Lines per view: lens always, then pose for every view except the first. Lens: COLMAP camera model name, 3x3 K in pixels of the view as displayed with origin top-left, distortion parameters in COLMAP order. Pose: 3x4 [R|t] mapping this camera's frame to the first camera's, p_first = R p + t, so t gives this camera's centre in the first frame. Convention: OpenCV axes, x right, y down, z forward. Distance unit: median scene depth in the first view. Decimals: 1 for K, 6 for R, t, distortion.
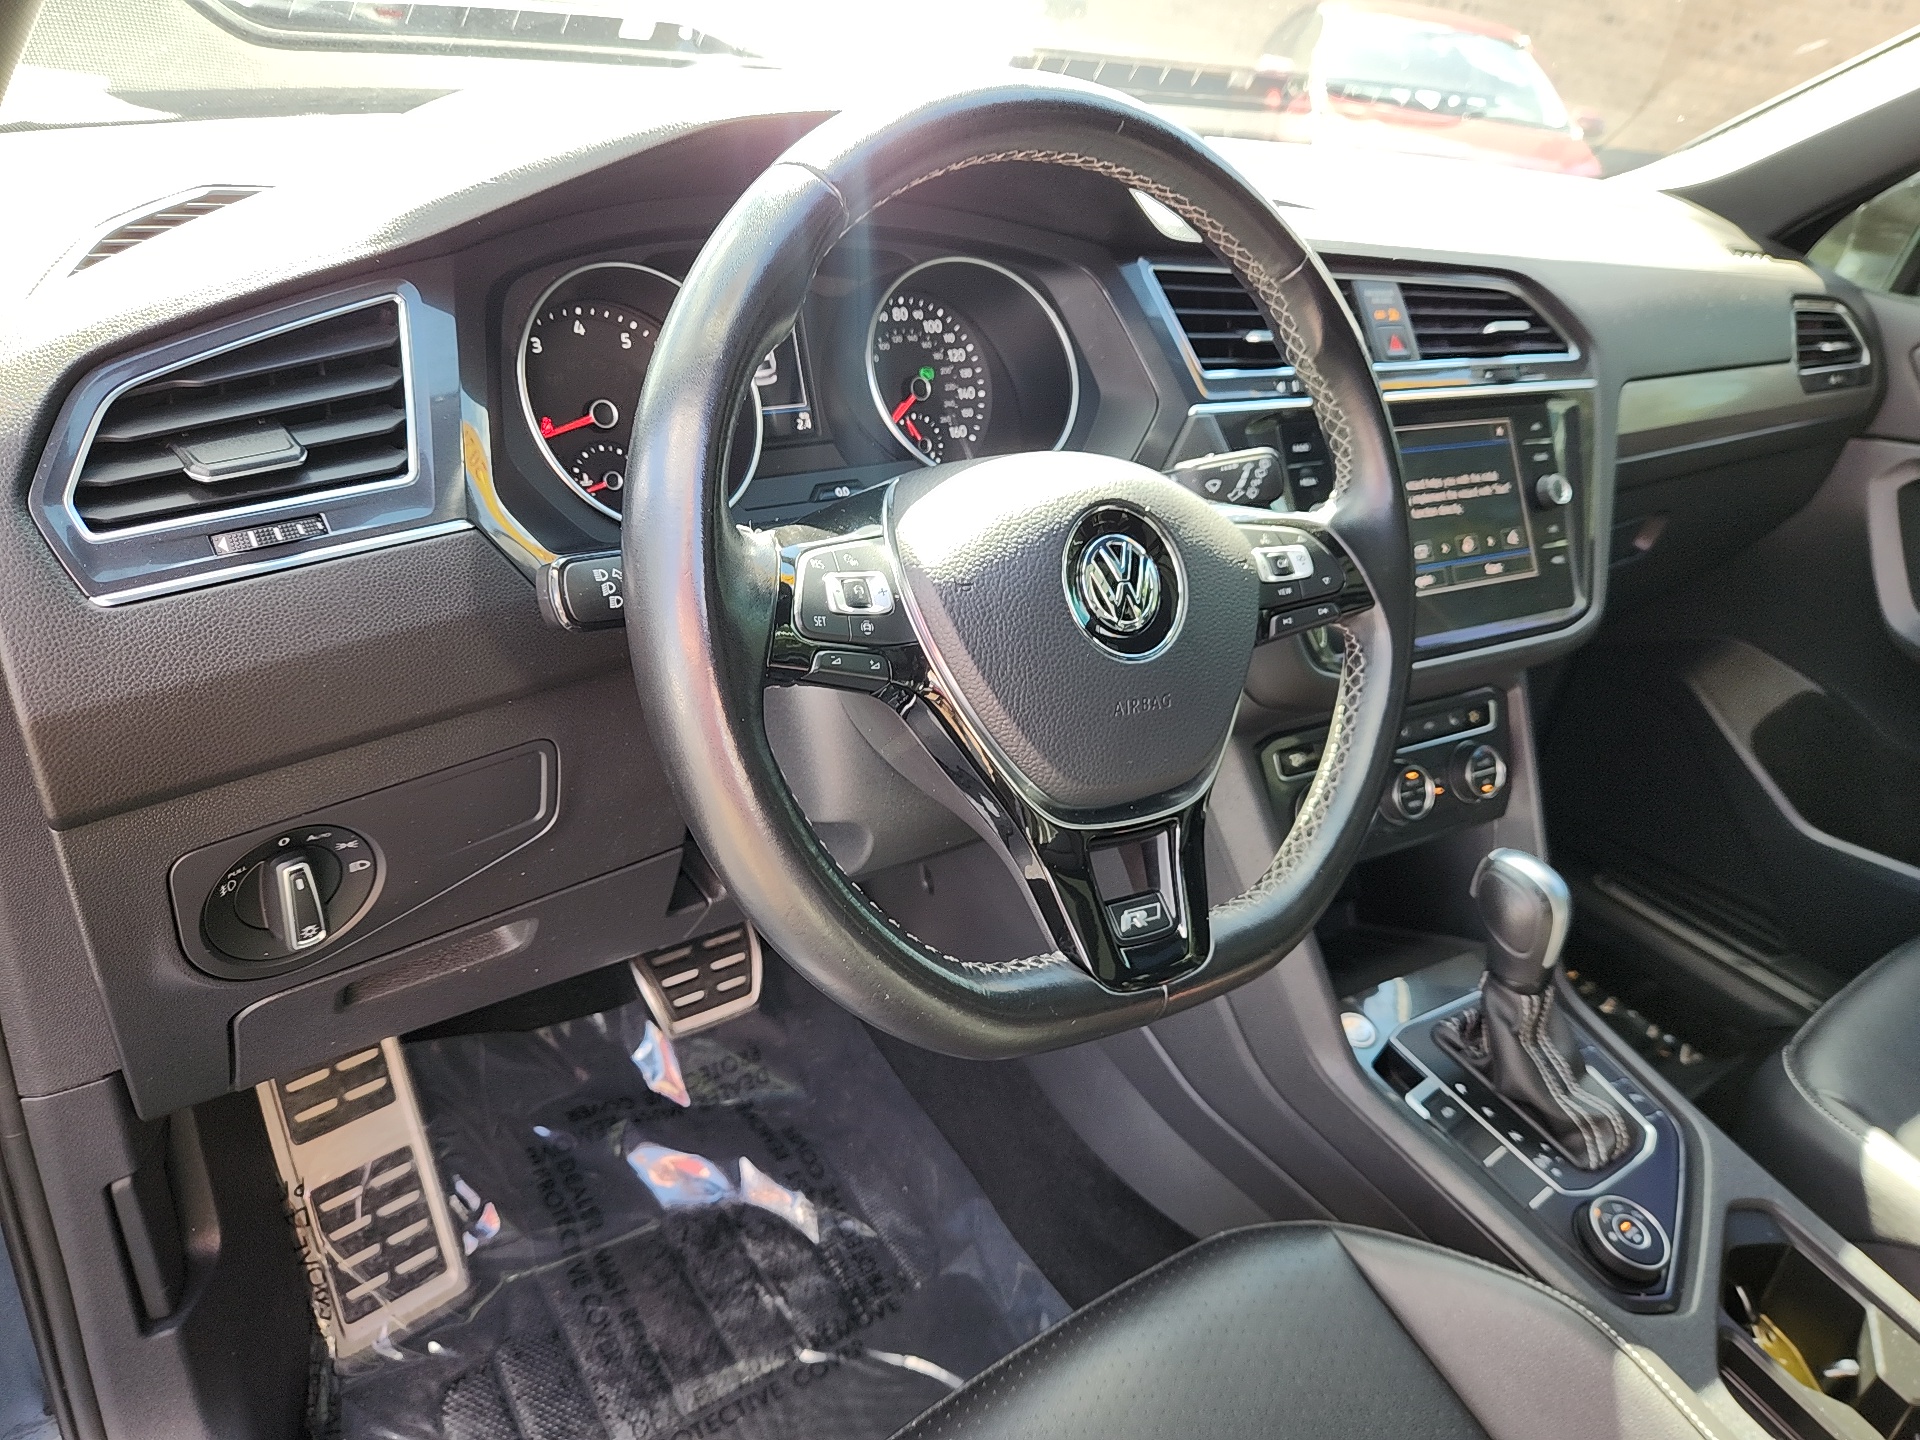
lens RADIAL K [[1317.7, 0, 981.2], [0, 1317.7, 697.4], [0, 0, 1]] dist [0.035164, -0.057707]
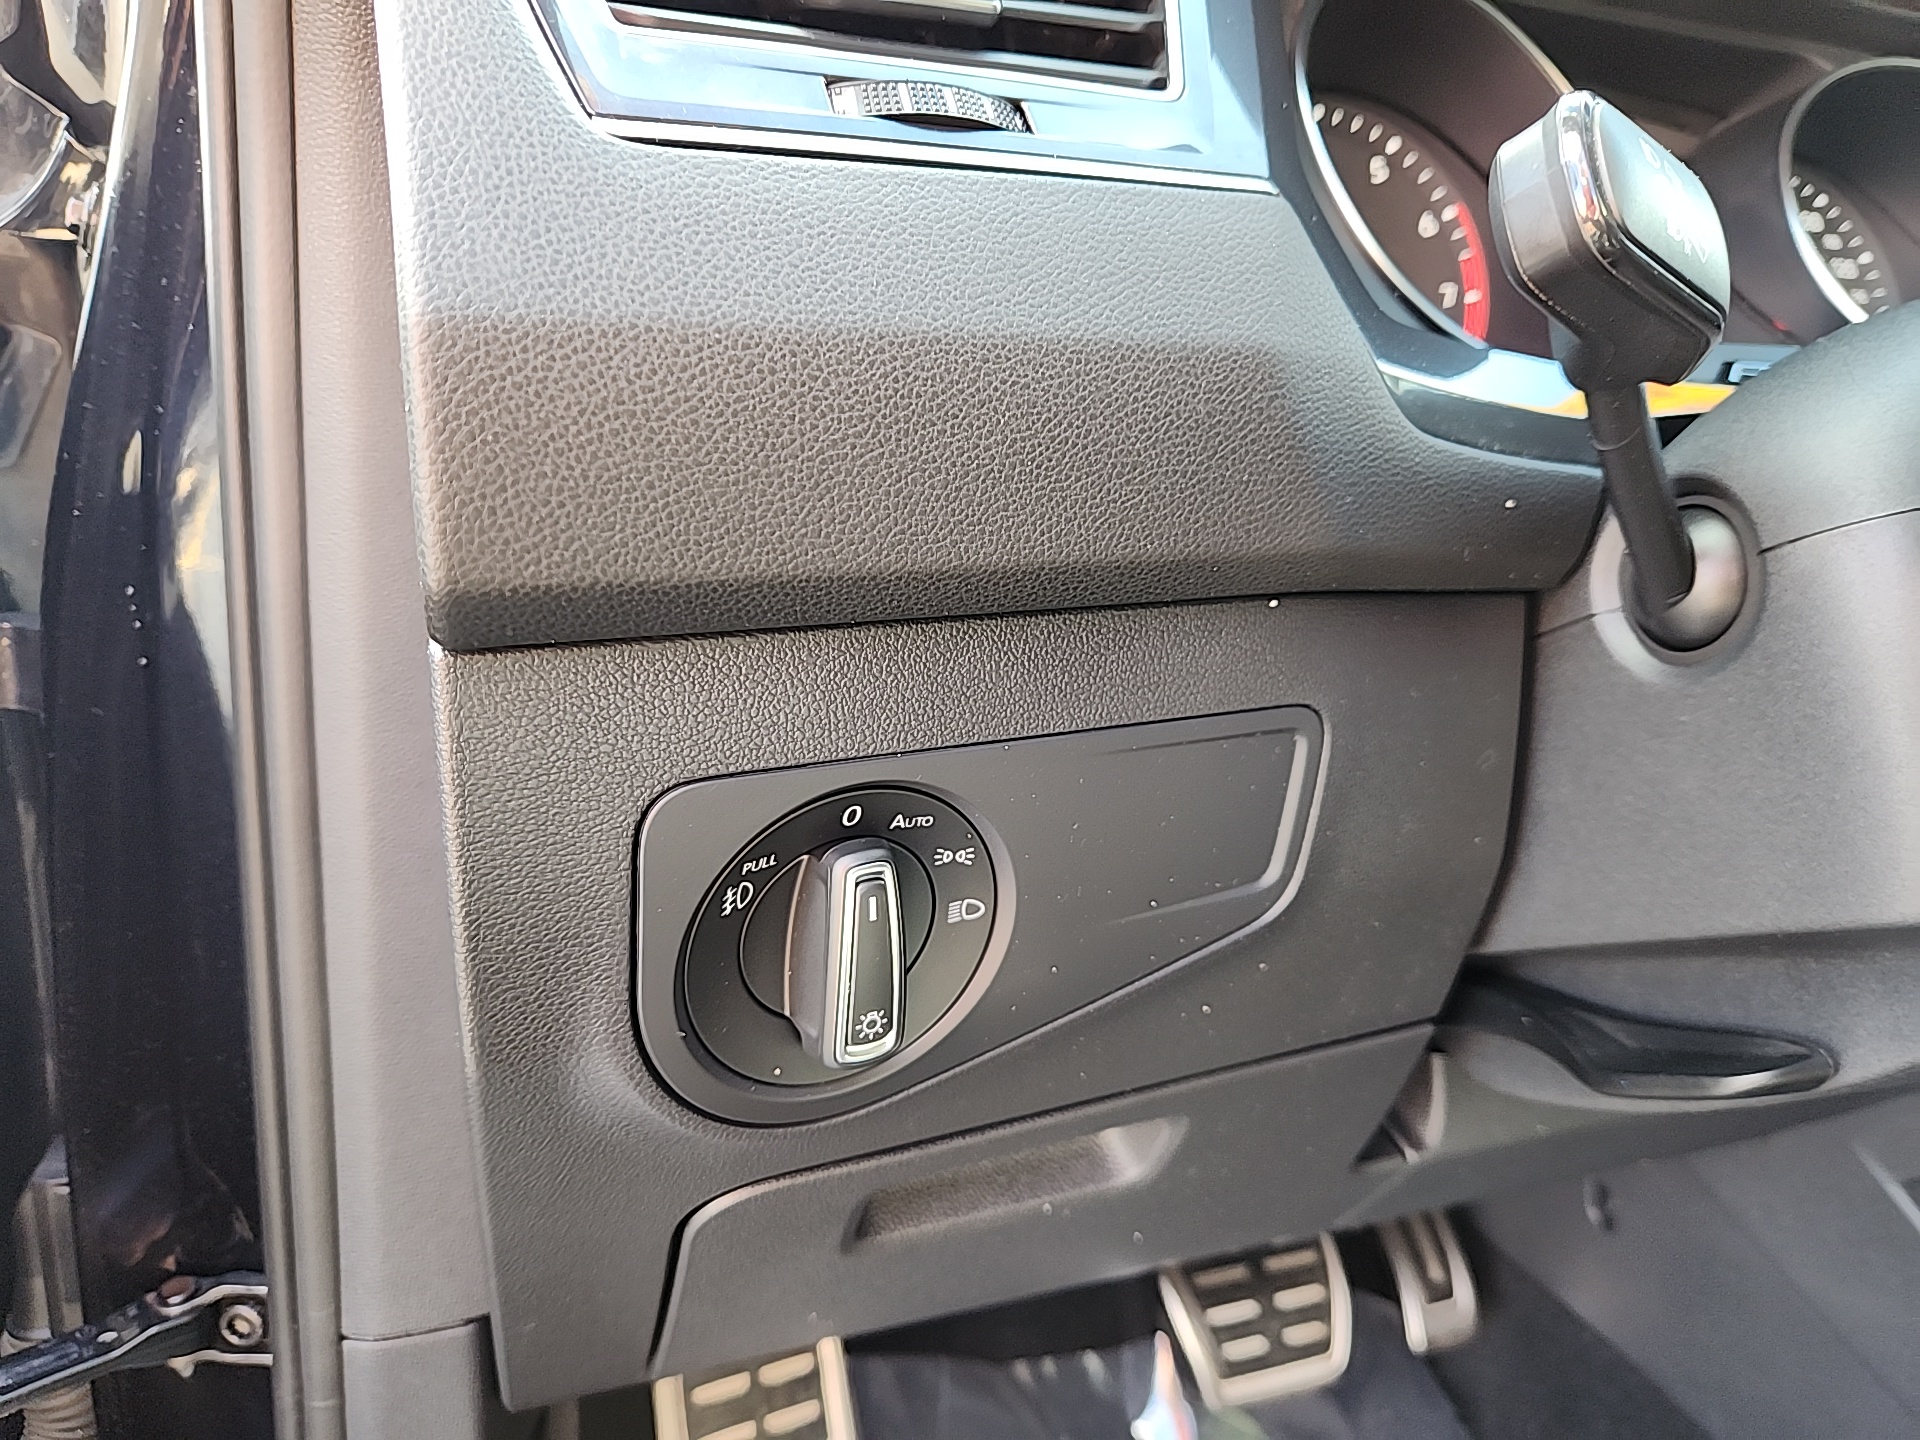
lens RADIAL K [[1317.7, 0, 981.2], [0, 1317.7, 697.4], [0, 0, 1]] dist [0.035164, -0.057707]
pose [[0.958413, 0.010520, -0.285191, -0.259320], [-0.083281, 0.966133, -0.244236, 0.136771], [0.272963, 0.257830, 0.926831, 0.417479]]
